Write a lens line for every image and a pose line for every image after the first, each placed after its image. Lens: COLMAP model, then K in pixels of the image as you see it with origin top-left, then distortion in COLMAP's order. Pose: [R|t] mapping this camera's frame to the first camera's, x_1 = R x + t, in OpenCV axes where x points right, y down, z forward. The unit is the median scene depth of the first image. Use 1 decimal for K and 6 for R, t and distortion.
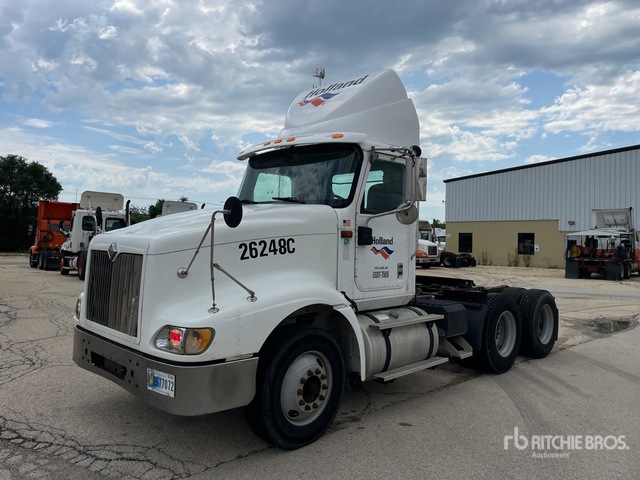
lens RADIAL K [[482.6, 0, 320.1], [0, 482.6, 234.8], [0, 0, 1]] dist [0.020889, -0.028586]
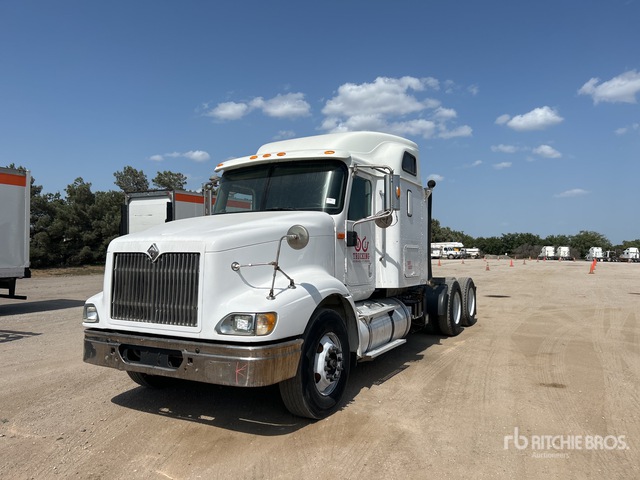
lens RADIAL K [[482.6, 0, 311.5], [0, 482.6, 254.6], [0, 0, 1]] dist [0.020889, -0.028586]
pose [[0.959870, -0.014950, 0.280048, -0.332651], [0.014177, 0.999888, 0.004787, 0.034089], [-0.280088, -0.000624, 0.959974, -0.109343]]
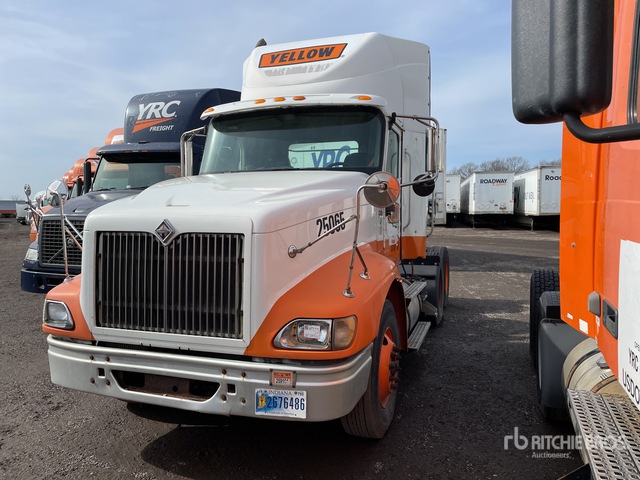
lens RADIAL K [[482.6, 0, 314.0], [0, 482.6, 237.0], [0, 0, 1]] dist [0.020889, -0.028586]
pose [[0.896567, -0.041225, 0.440986, -0.466145], [0.017332, 0.998162, 0.058076, 0.004276], [-0.442570, -0.044426, 0.895633, 0.203196]]
